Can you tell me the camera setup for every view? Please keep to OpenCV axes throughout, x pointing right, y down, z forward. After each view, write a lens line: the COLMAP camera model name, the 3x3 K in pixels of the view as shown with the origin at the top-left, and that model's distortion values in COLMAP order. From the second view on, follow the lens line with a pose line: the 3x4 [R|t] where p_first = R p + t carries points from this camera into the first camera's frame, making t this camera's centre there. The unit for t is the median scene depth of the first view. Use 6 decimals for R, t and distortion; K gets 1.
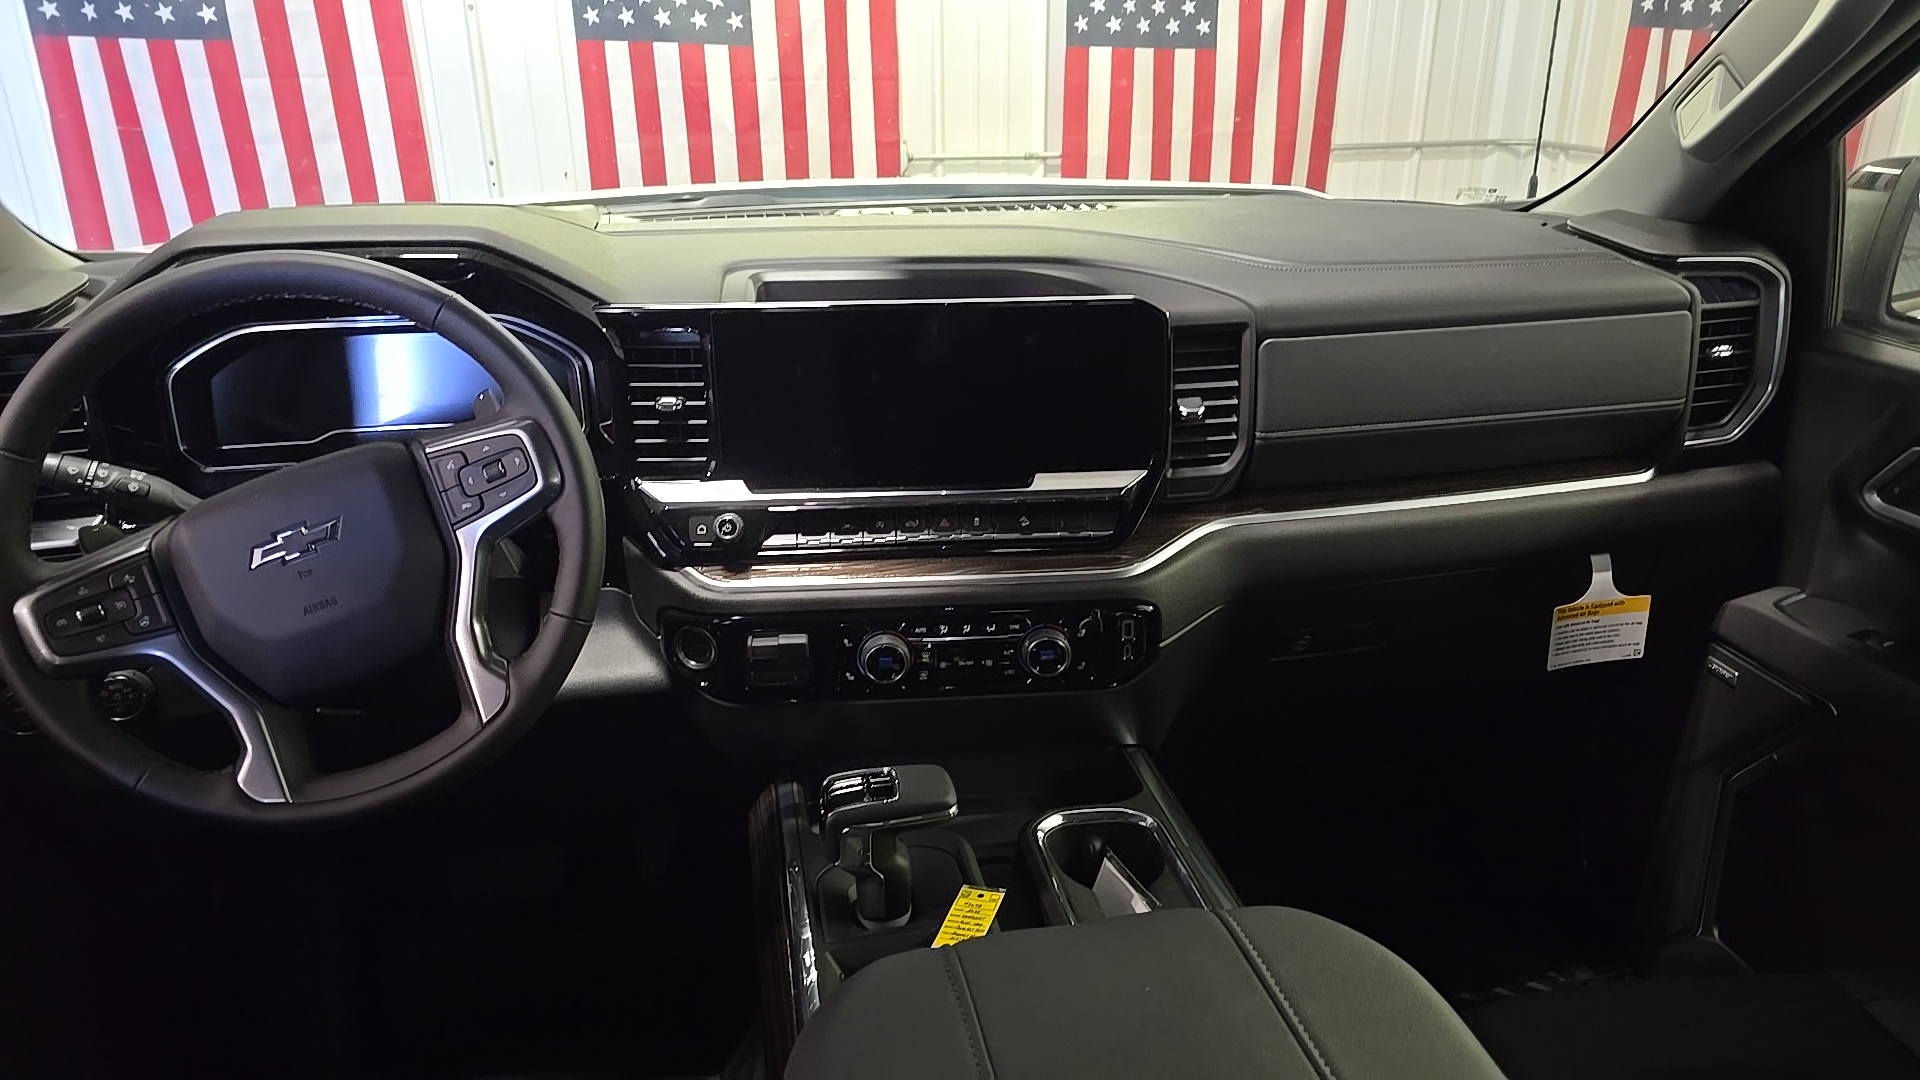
lens RADIAL K [[1280.7, 0, 965.1], [0, 1280.7, 537.8], [0, 0, 1]] dist [0.054307, -0.058102]
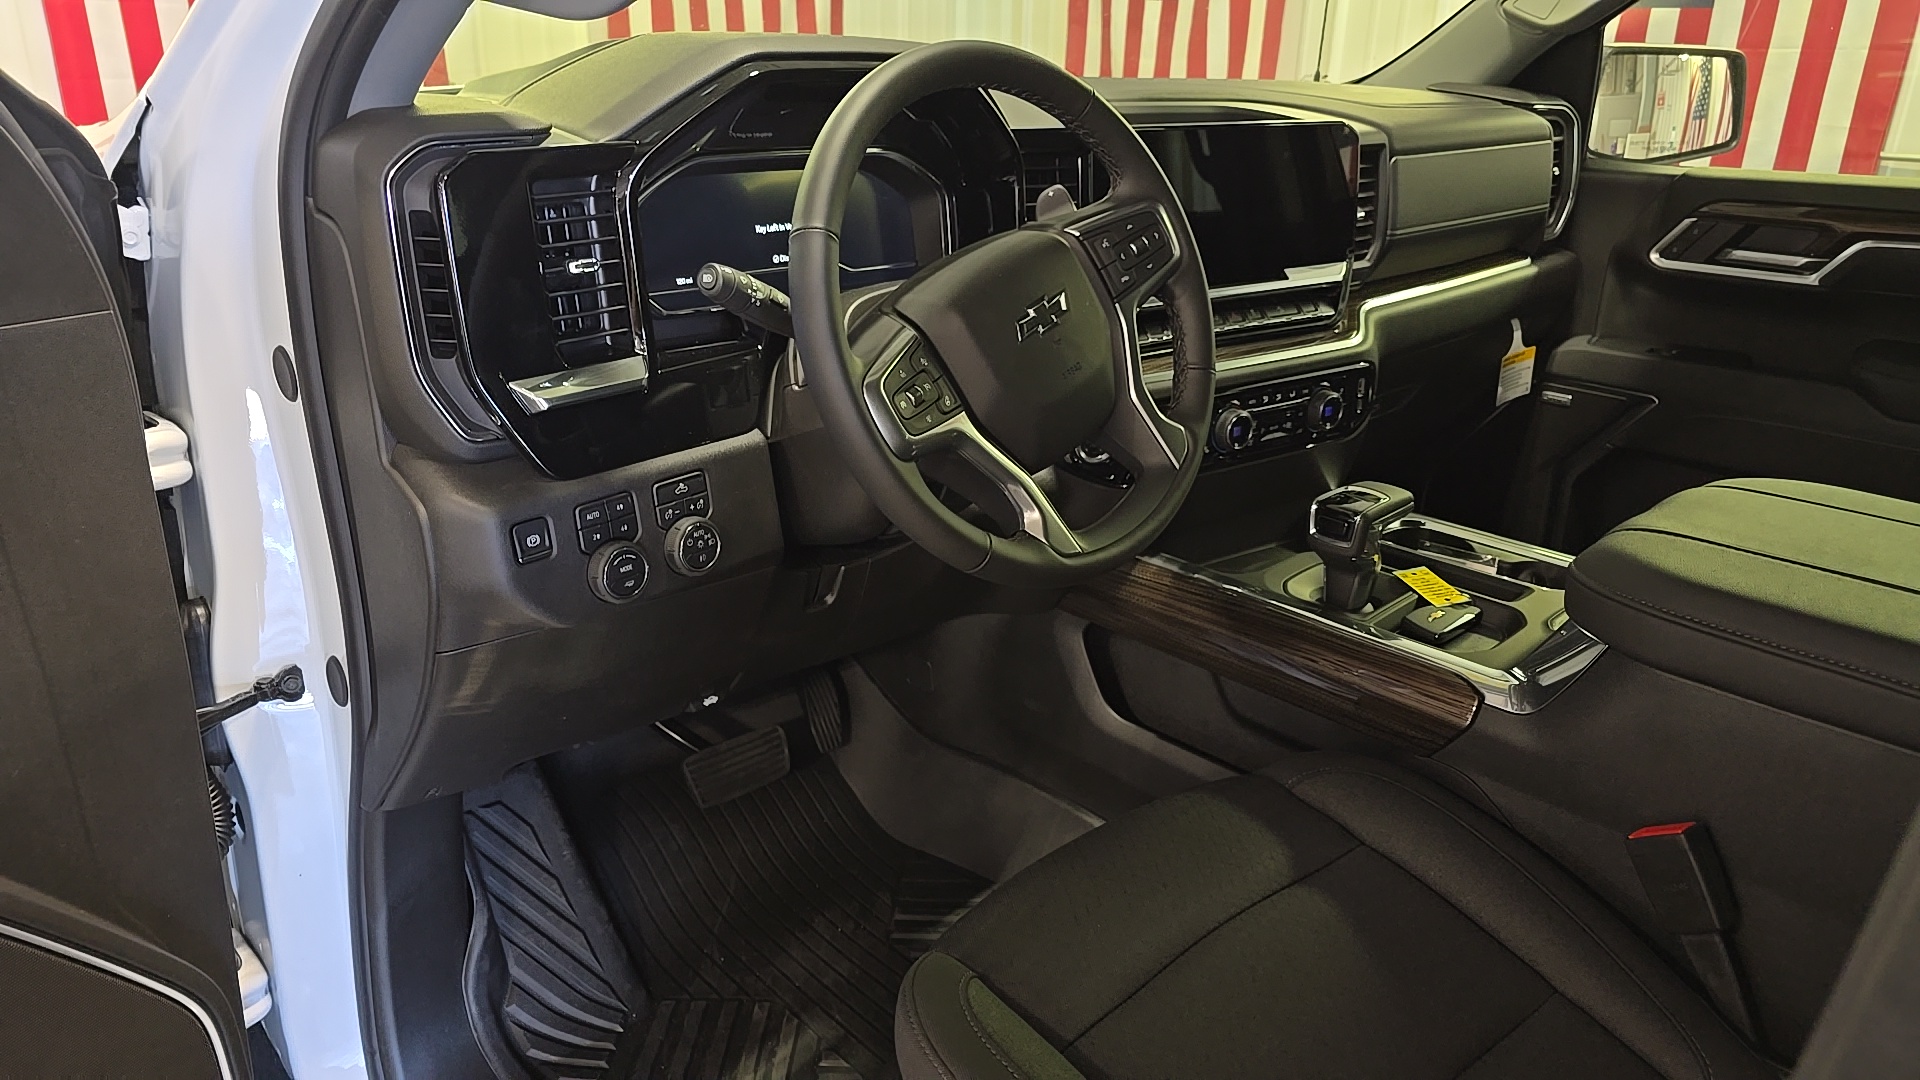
lens RADIAL K [[1282.6, 0, 961.0], [0, 1282.6, 537.1], [0, 0, 1]] dist [0.053110, -0.052331]
pose [[0.855386, -0.163824, 0.491402, -0.862501], [0.159703, 0.985864, 0.050672, 0.091079], [-0.492757, 0.035134, 0.869457, 0.098369]]
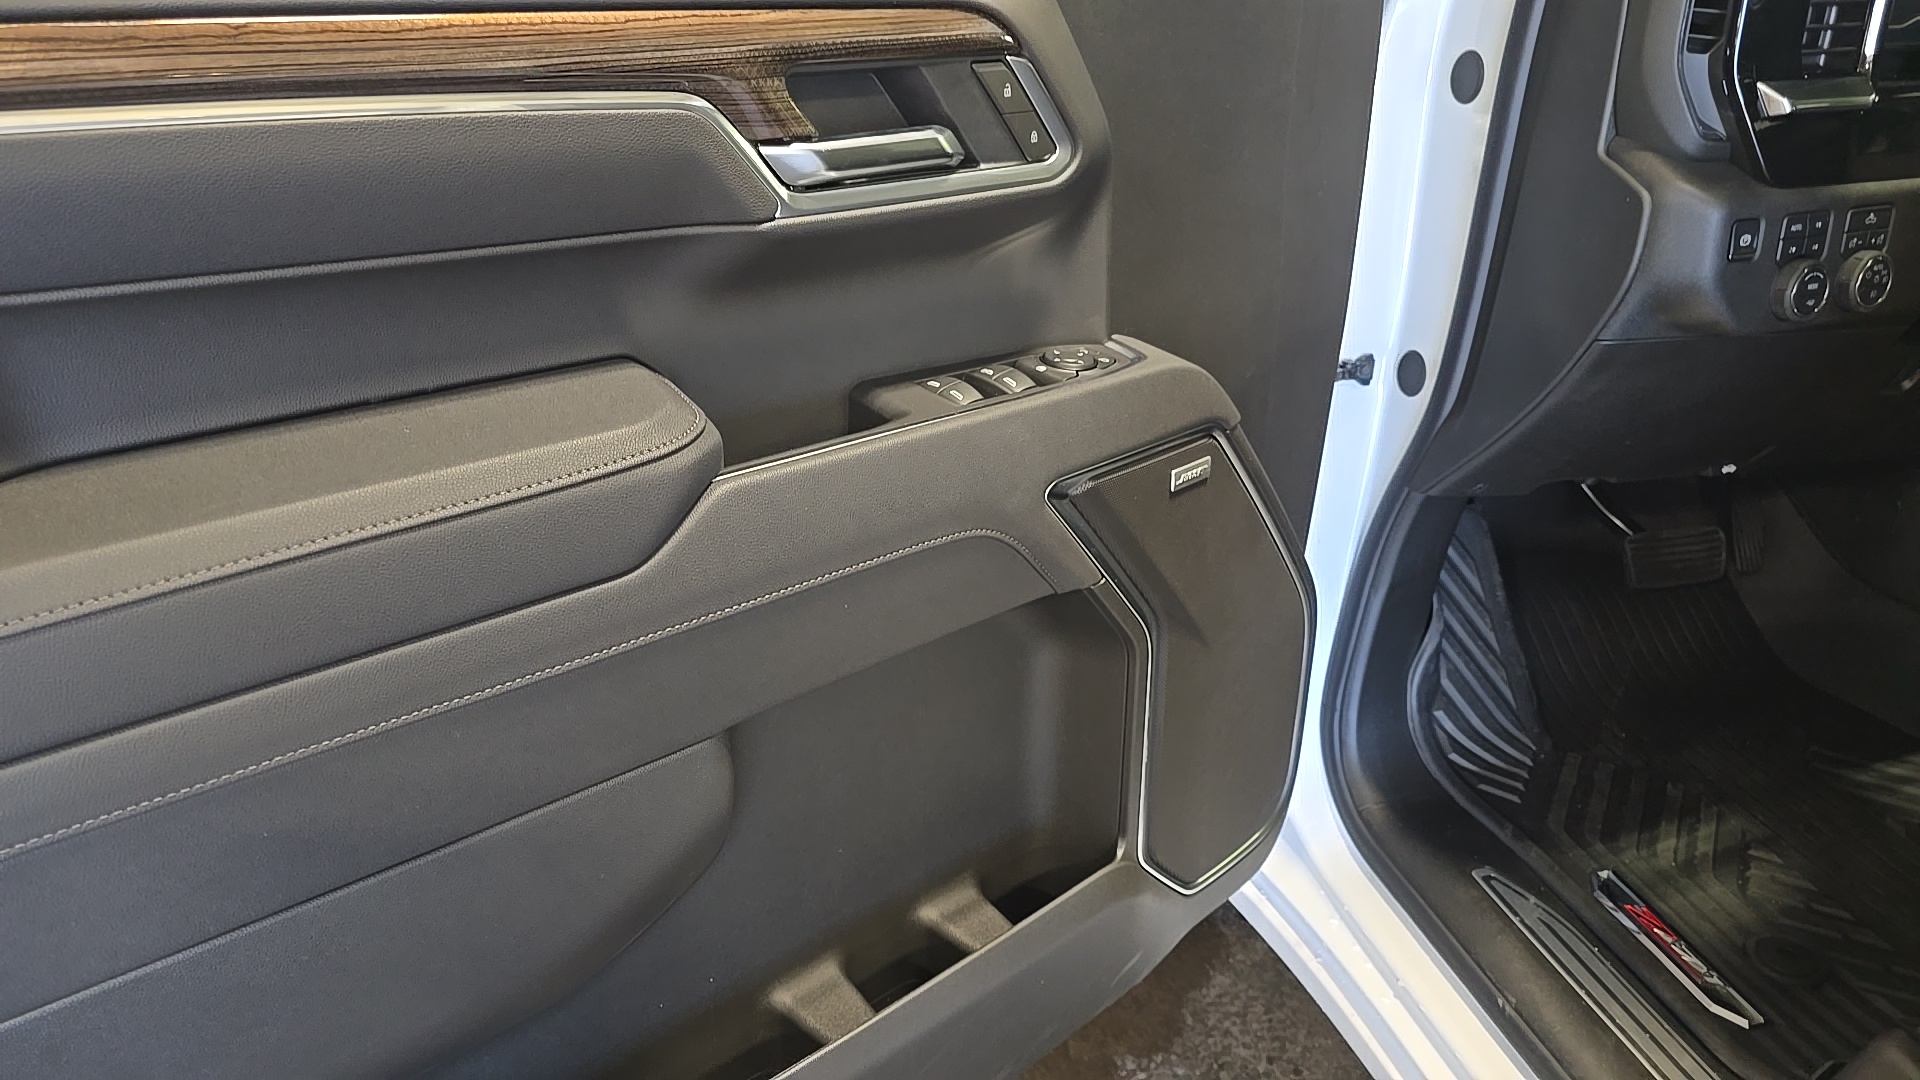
lens RADIAL K [[1296.3, 0, 955.7], [0, 1296.3, 537.8], [0, 0, 1]] dist [0.029117, -0.028564]
pose [[0.997869, -0.000641, 0.065245, -1.123054], [-0.006522, 0.993963, 0.109523, 0.158177], [-0.064922, -0.109716, 0.991841, 0.103358]]
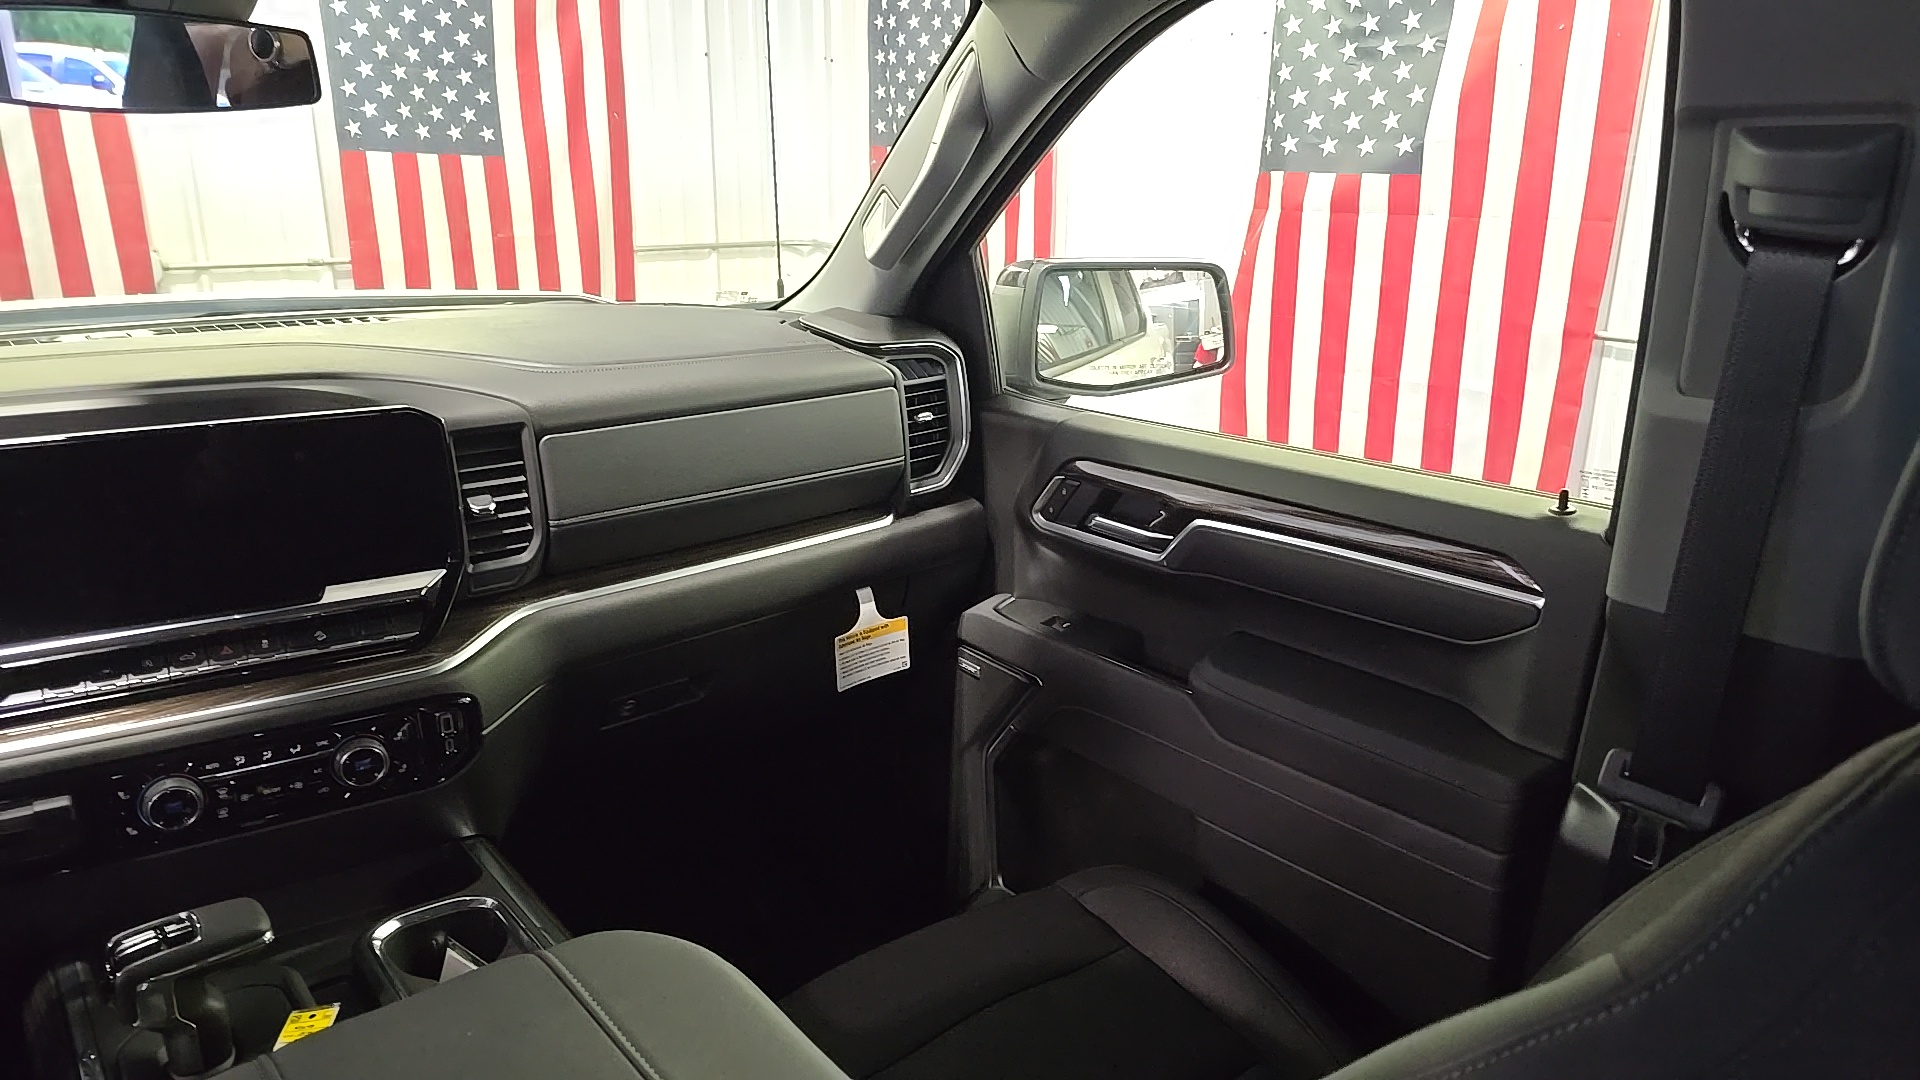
lens RADIAL K [[1282.6, 0, 961.0], [0, 1282.6, 537.1], [0, 0, 1]] dist [0.053110, -0.052331]
pose [[0.880799, -0.122281, 0.457428, 0.034498], [0.154222, 0.987486, -0.032984, 0.021629], [-0.447671, 0.099598, 0.888635, -0.126131]]
